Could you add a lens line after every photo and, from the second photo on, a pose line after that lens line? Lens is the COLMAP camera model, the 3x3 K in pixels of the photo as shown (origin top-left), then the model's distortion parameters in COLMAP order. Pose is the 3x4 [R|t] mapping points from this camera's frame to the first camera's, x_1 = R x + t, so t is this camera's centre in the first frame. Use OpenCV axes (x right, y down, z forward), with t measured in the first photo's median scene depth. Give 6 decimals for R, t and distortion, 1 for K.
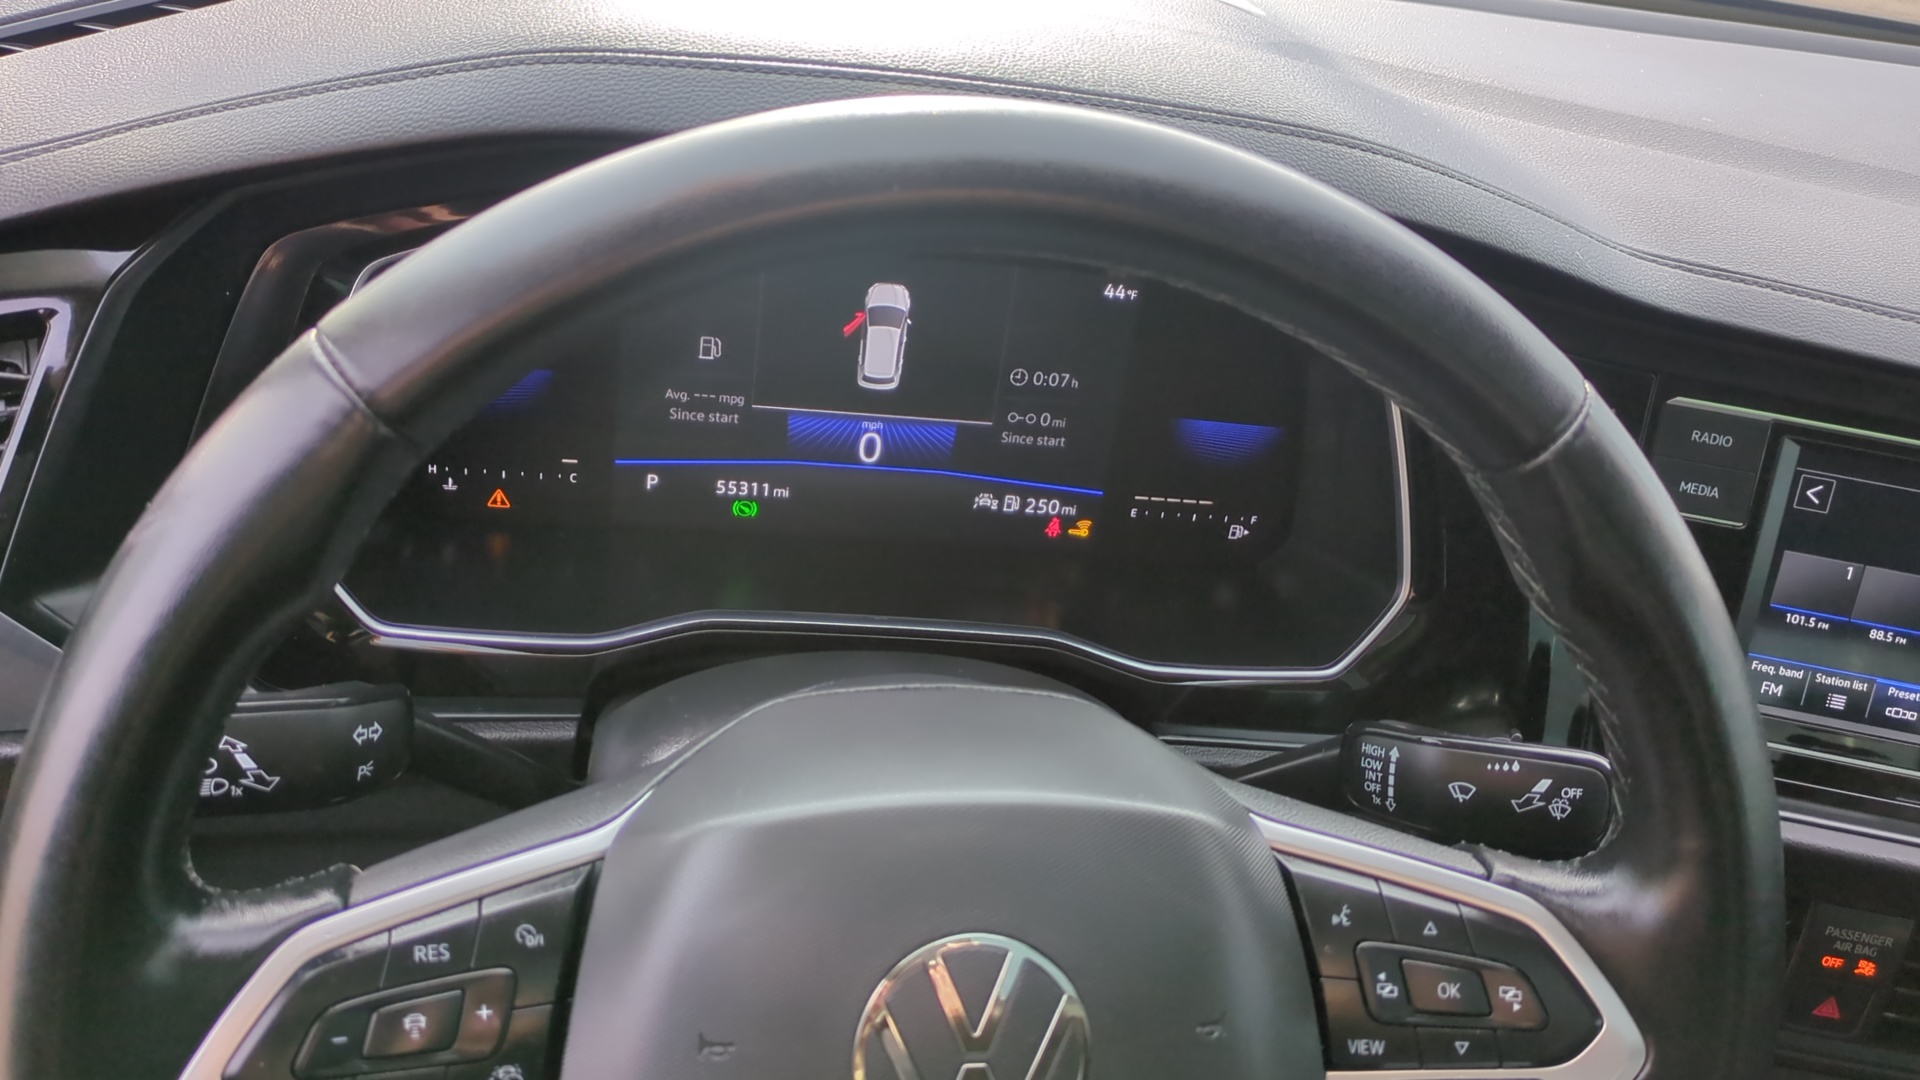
lens RADIAL K [[1645.2, 0, 975.1], [0, 1645.2, 543.3], [0, 0, 1]] dist [0.078191, -0.106212]
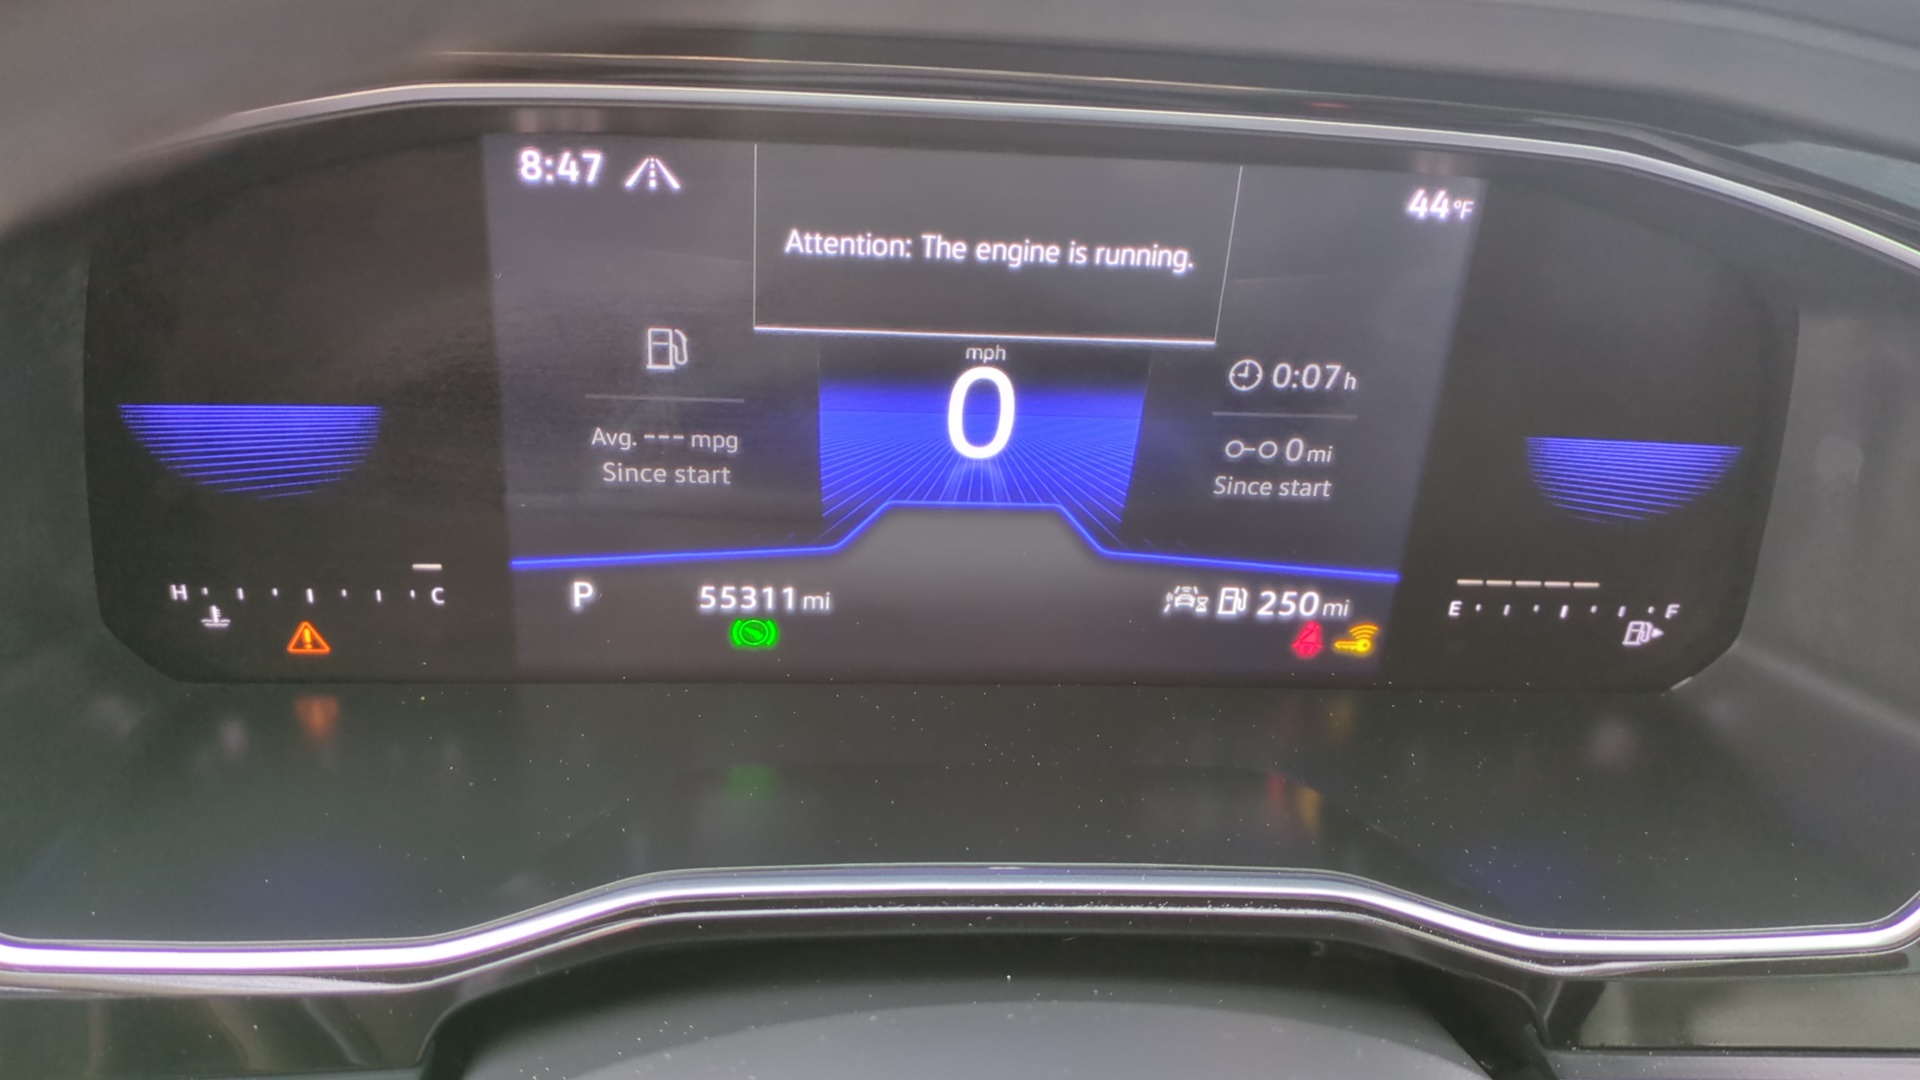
lens RADIAL K [[1613.8, 0, 970.5], [0, 1613.8, 532.5], [0, 0, 1]] dist [0.052279, -0.054661]
pose [[0.996347, -0.036348, -0.077280, -0.024207], [0.037319, 0.999241, 0.011158, -0.060095], [0.076816, -0.014001, 0.996947, 0.477252]]
